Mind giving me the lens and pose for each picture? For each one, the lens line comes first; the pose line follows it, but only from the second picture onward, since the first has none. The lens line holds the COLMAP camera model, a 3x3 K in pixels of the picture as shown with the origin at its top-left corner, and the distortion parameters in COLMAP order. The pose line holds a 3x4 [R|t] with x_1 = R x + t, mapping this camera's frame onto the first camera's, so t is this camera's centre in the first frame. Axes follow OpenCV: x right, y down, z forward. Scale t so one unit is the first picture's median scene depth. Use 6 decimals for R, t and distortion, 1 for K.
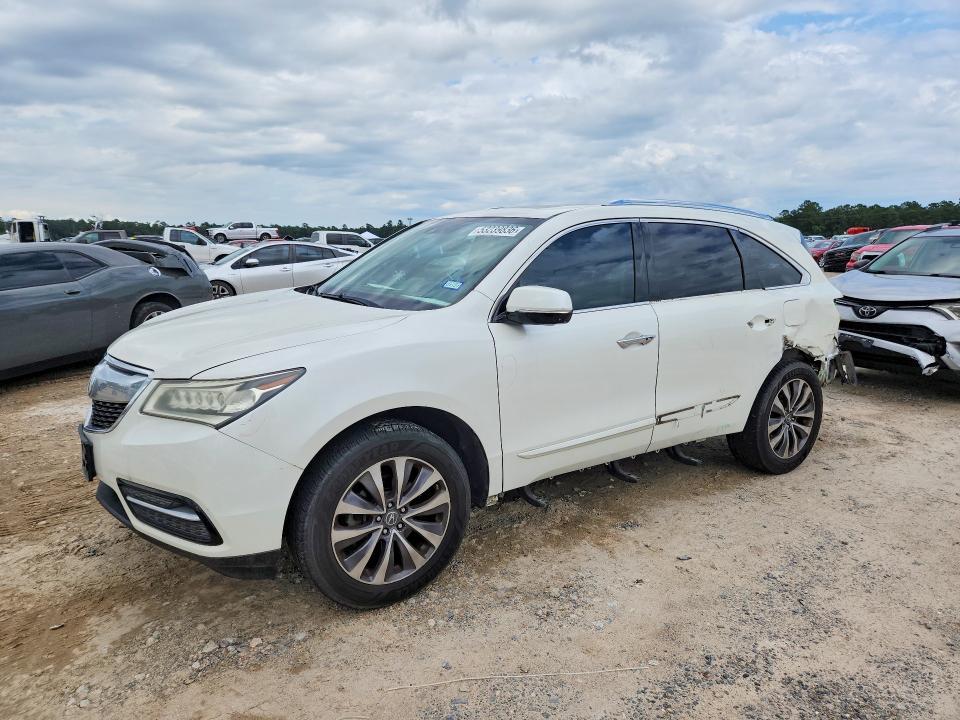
lens RADIAL K [[744.7, 0, 477.9], [0, 744.7, 359.2], [0, 0, 1]] dist [0.087834, -0.100739]
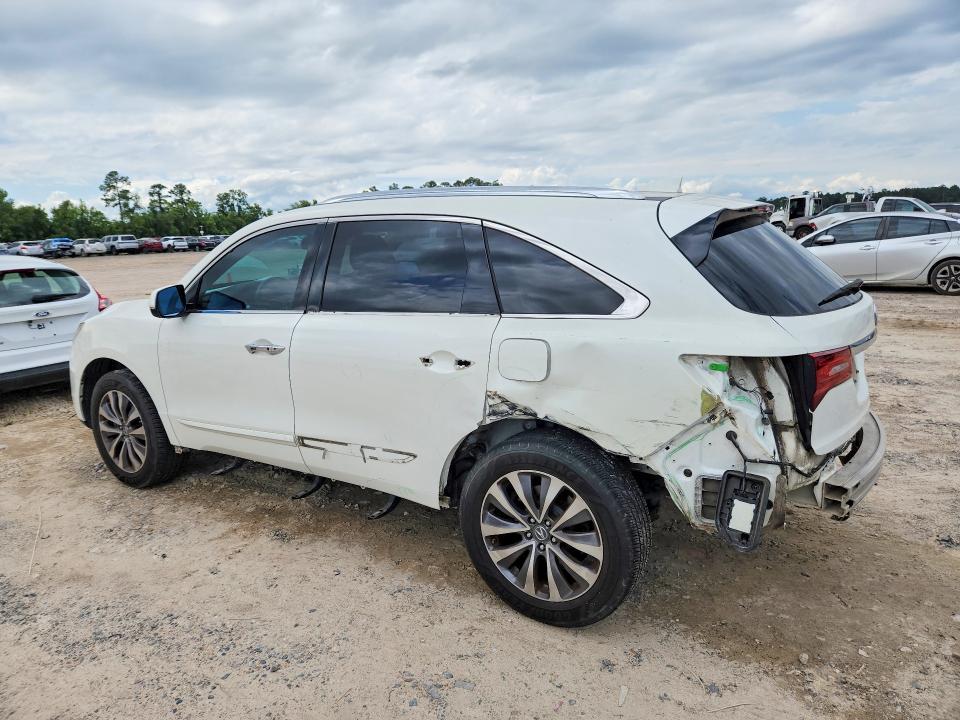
lens RADIAL K [[744.7, 0, 477.9], [0, 744.7, 359.2], [0, 0, 1]] dist [0.087834, -0.100739]
pose [[0.264809, 0.156644, -0.951493, 0.455310], [-0.108452, 0.985296, 0.132025, -0.063781], [0.958183, 0.068230, 0.277903, 0.373837]]
